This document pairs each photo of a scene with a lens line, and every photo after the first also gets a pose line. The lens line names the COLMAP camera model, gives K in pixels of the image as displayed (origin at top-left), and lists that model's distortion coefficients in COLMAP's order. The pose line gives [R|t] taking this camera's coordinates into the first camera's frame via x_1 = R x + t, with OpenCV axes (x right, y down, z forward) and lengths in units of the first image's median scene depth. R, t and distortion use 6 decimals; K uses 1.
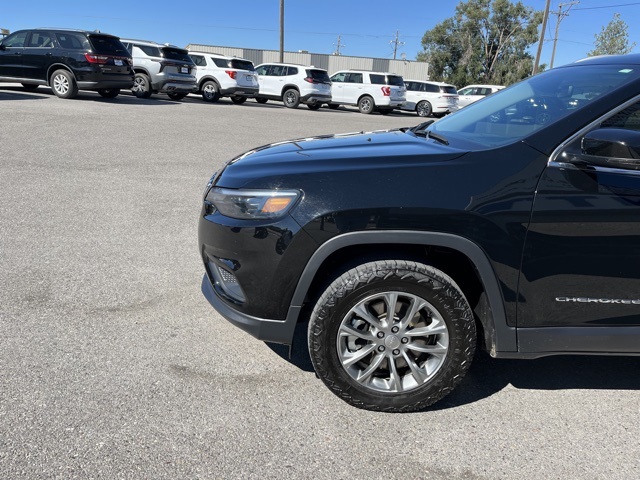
lens RADIAL K [[480.9, 0, 316.8], [0, 480.9, 234.7], [0, 0, 1]] dist [0.083643, -0.115400]
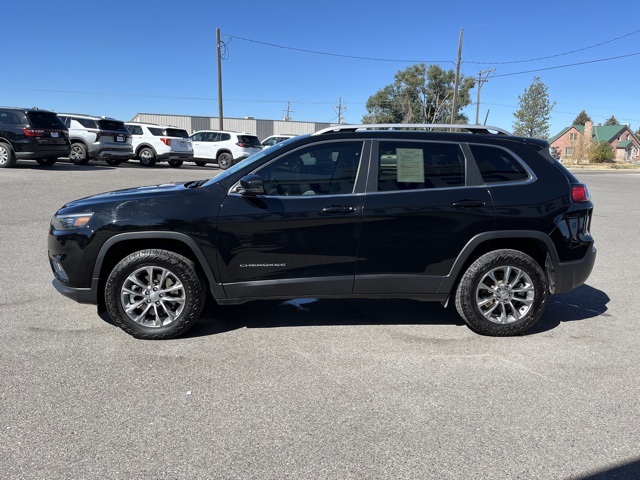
lens RADIAL K [[481.7, 0, 322.2], [0, 481.7, 233.3], [0, 0, 1]] dist [0.076429, -0.104909]
pose [[0.995241, -0.042622, 0.087634, 0.064729], [0.052952, 0.991462, -0.119163, 0.024715], [-0.081807, 0.123236, 0.989000, -0.086658]]
